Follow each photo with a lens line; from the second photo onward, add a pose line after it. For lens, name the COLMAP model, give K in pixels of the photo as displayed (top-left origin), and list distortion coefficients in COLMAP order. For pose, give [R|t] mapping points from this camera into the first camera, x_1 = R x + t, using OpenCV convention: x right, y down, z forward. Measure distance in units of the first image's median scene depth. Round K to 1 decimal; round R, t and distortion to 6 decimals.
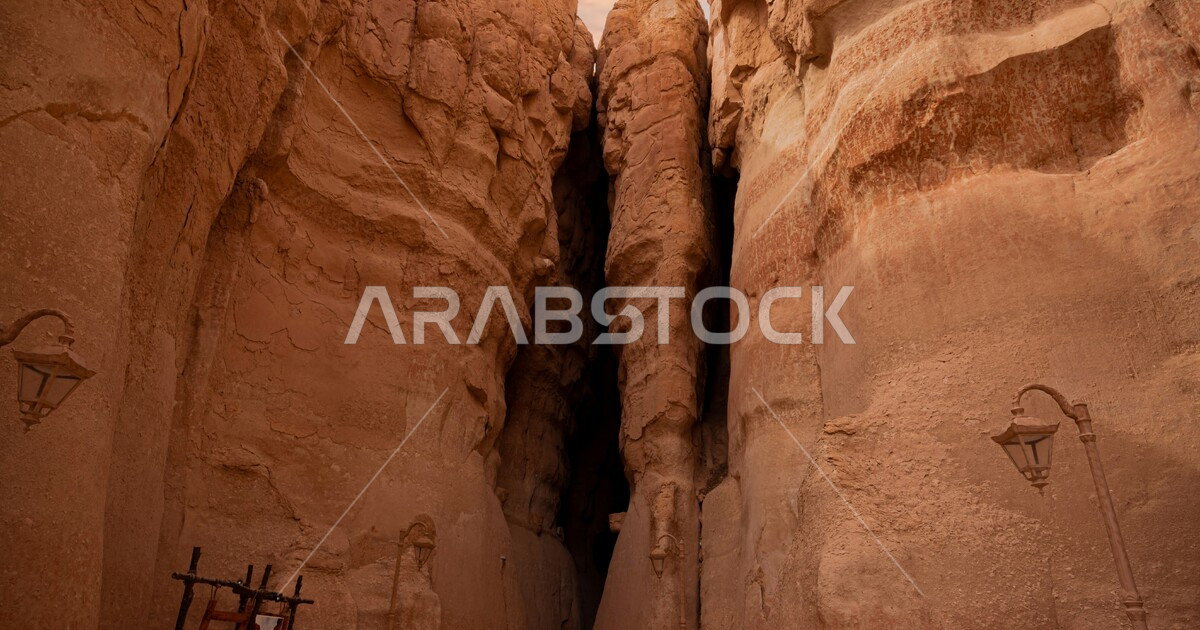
lens RADIAL K [[659.6, 0, 600.0], [0, 659.6, 315.0], [0, 0, 1]] dist [0.001634, -0.000018]
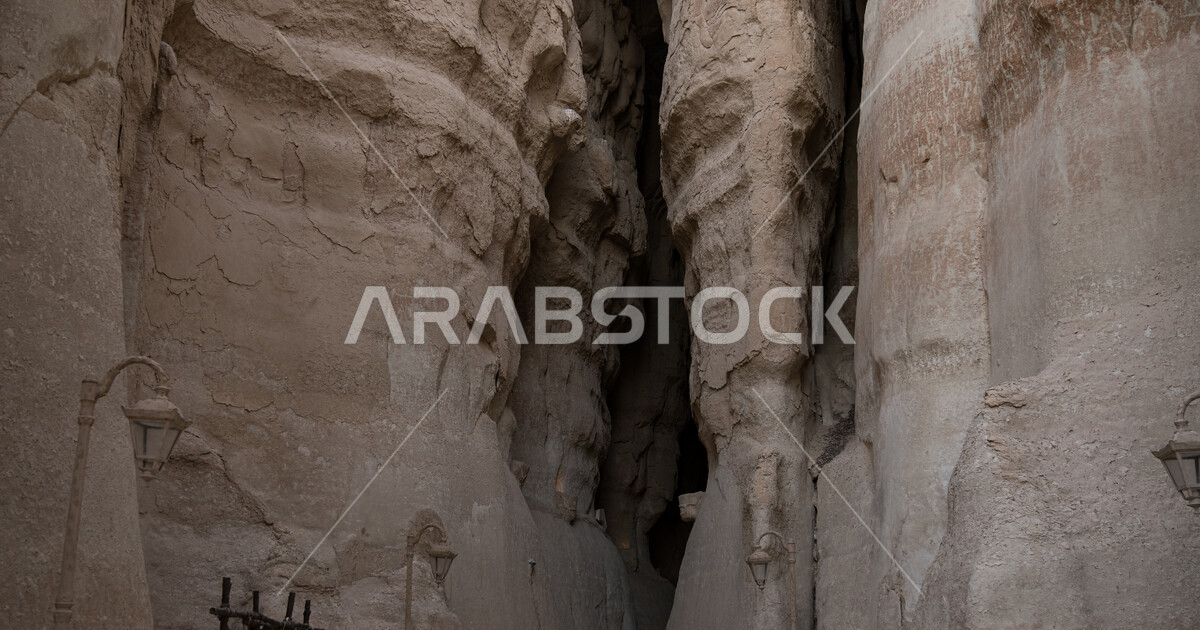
lens RADIAL K [[1110.6, 0, 600.0], [0, 1110.6, 315.0], [0, 0, 1]] dist [-0.052014, 0.014475]
pose [[0.998928, -0.030190, -0.035085, -0.030078], [0.035105, 0.988186, 0.149184, -0.075298], [0.030166, -0.150256, 0.988187, -0.142593]]
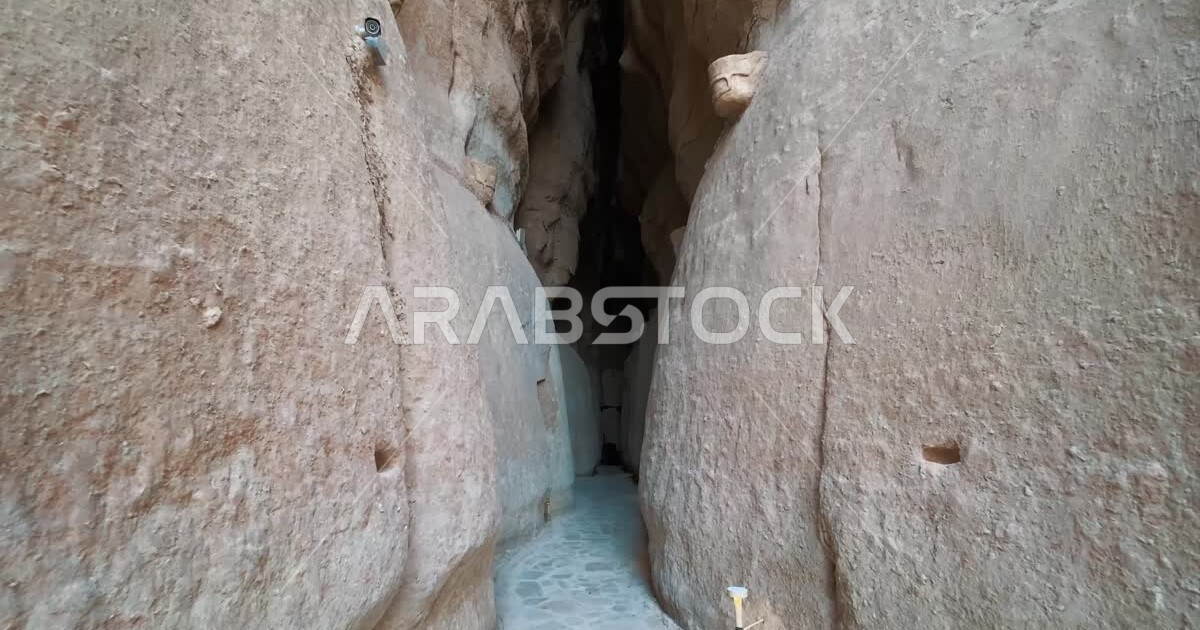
lens RADIAL K [[659.6, 0, 600.0], [0, 659.6, 315.0], [0, 0, 1]] dist [0.001634, -0.000018]
pose [[0.993209, -0.005576, 0.116214, -0.114401], [-0.027733, 0.958715, 0.283014, 0.451031], [-0.112994, -0.284315, 0.952049, 0.873116]]
